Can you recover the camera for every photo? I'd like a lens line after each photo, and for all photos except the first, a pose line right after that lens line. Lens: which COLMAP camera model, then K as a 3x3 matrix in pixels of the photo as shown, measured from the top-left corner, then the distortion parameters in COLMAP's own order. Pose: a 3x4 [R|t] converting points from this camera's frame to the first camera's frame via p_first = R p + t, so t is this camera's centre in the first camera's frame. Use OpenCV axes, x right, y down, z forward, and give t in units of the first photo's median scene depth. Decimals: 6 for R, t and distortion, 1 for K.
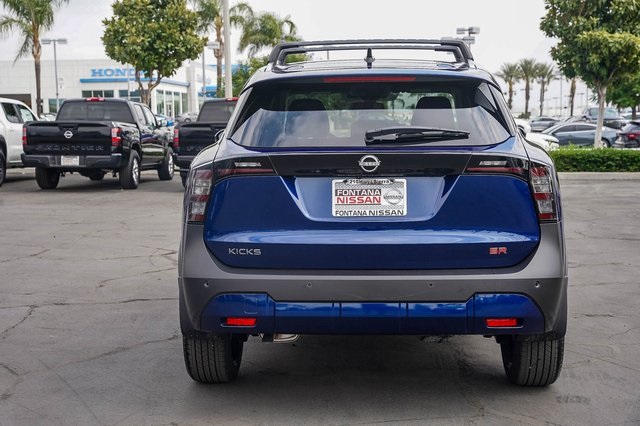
lens RADIAL K [[976.7, 0, 320.0], [0, 976.7, 213.0], [0, 0, 1]] dist [0.150571, 0.069595]
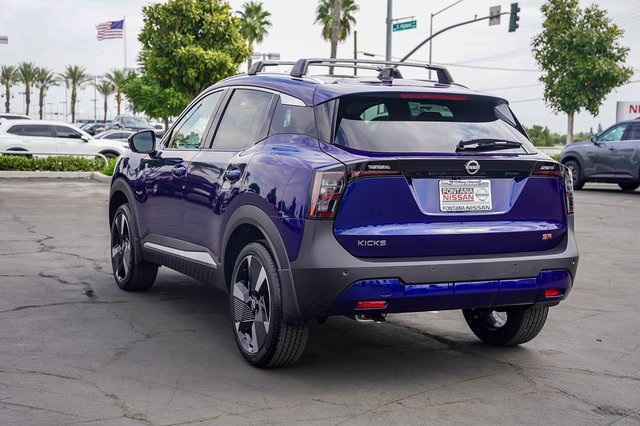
lens RADIAL K [[976.7, 0, 320.0], [0, 976.7, 213.0], [0, 0, 1]] dist [0.150571, 0.069595]
pose [[0.871625, -0.013381, 0.489991, -0.130045], [0.016510, 0.999862, -0.002065, 0.001051], [-0.489895, 0.009889, 0.871725, 0.005281]]
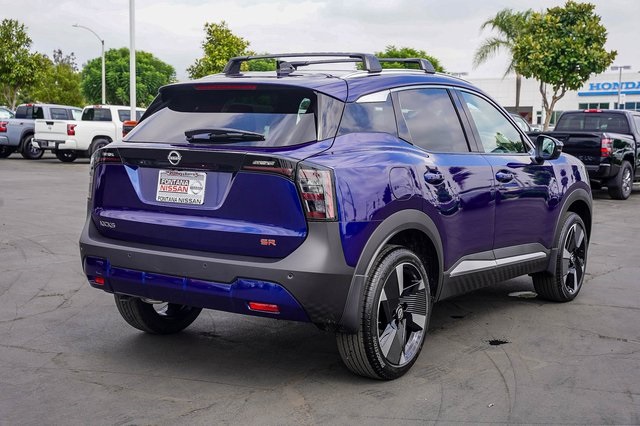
lens RADIAL K [[905.3, 0, 319.6], [0, 905.3, 187.4], [0, 0, 1]] dist [0.158792, 0.018910]
pose [[0.849999, 0.062796, -0.523028, 0.141140], [-0.079588, 0.996781, -0.009667, -0.003345], [0.520737, 0.049844, 0.852261, 0.028850]]
